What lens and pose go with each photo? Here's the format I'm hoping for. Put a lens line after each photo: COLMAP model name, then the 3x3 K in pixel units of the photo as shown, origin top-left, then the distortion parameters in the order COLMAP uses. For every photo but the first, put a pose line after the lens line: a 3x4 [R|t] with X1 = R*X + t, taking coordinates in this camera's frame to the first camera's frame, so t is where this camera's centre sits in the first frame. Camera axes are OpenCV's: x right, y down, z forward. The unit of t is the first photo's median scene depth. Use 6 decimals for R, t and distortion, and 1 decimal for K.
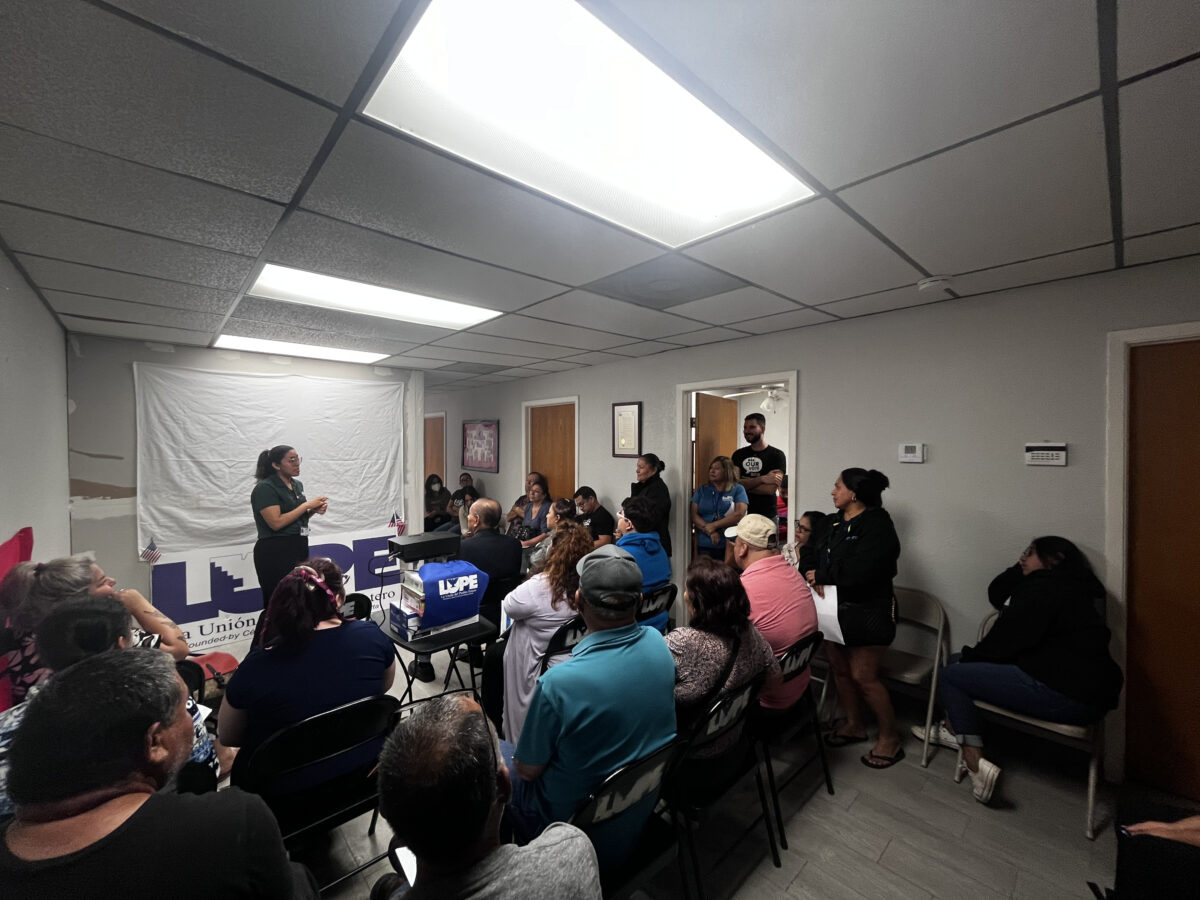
lens RADIAL K [[488.0, 0, 606.7], [0, 488.0, 442.7], [0, 0, 1]] dist [-0.005361, -0.000239]
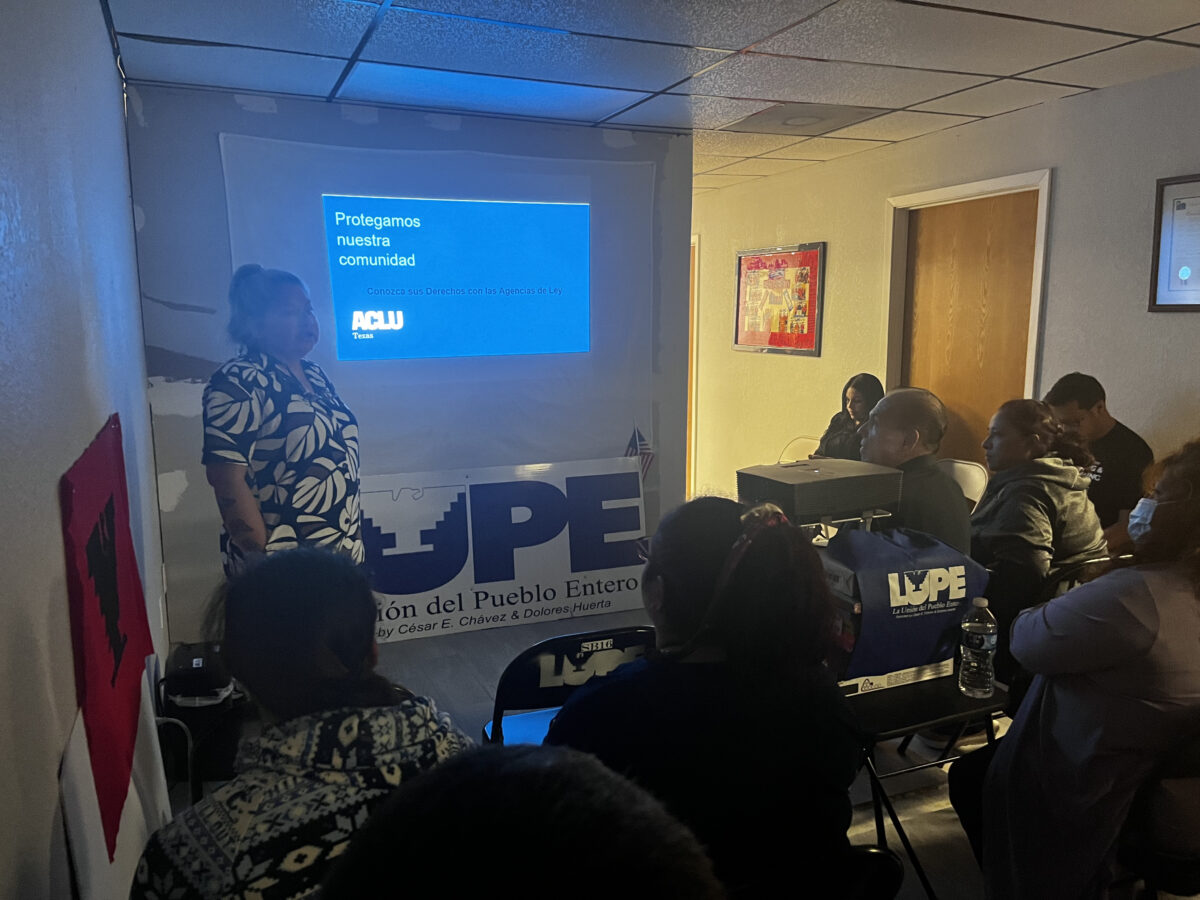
lens RADIAL K [[936.3, 0, 600.0], [0, 936.3, 450.0], [0, 0, 1]] dist [0.059373, -0.127134]
pose [[0.937041, 0.045695, -0.346217, -0.166078], [0.003144, 0.990258, 0.139208, 0.036859], [0.349205, -0.131532, 0.927769, 0.100937]]
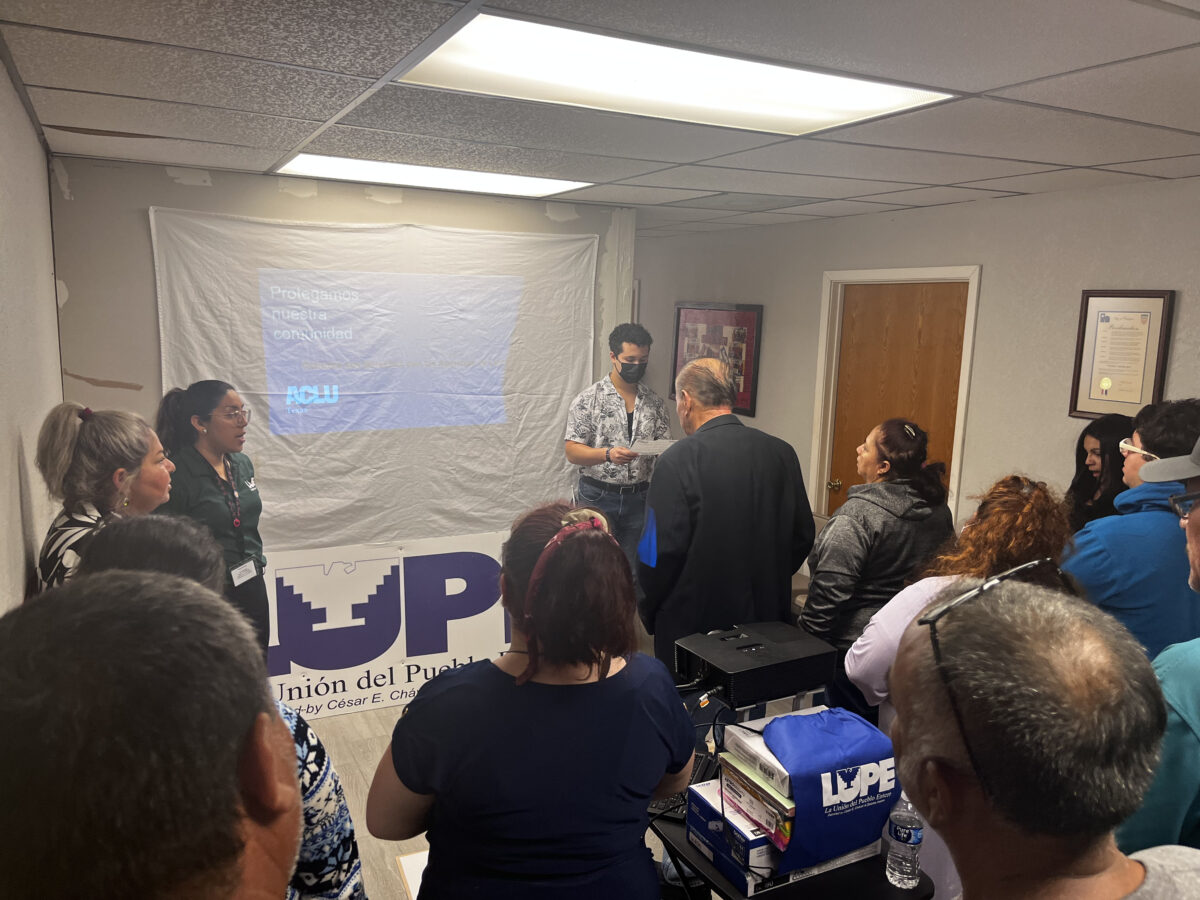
lens RADIAL K [[936.3, 0, 600.0], [0, 936.3, 450.0], [0, 0, 1]] dist [0.059373, -0.127134]
pose [[0.957897, 0.067534, -0.279055, -0.175788], [-0.027208, 0.988921, 0.145931, -0.060403], [0.285819, -0.132194, 0.949122, 0.112246]]
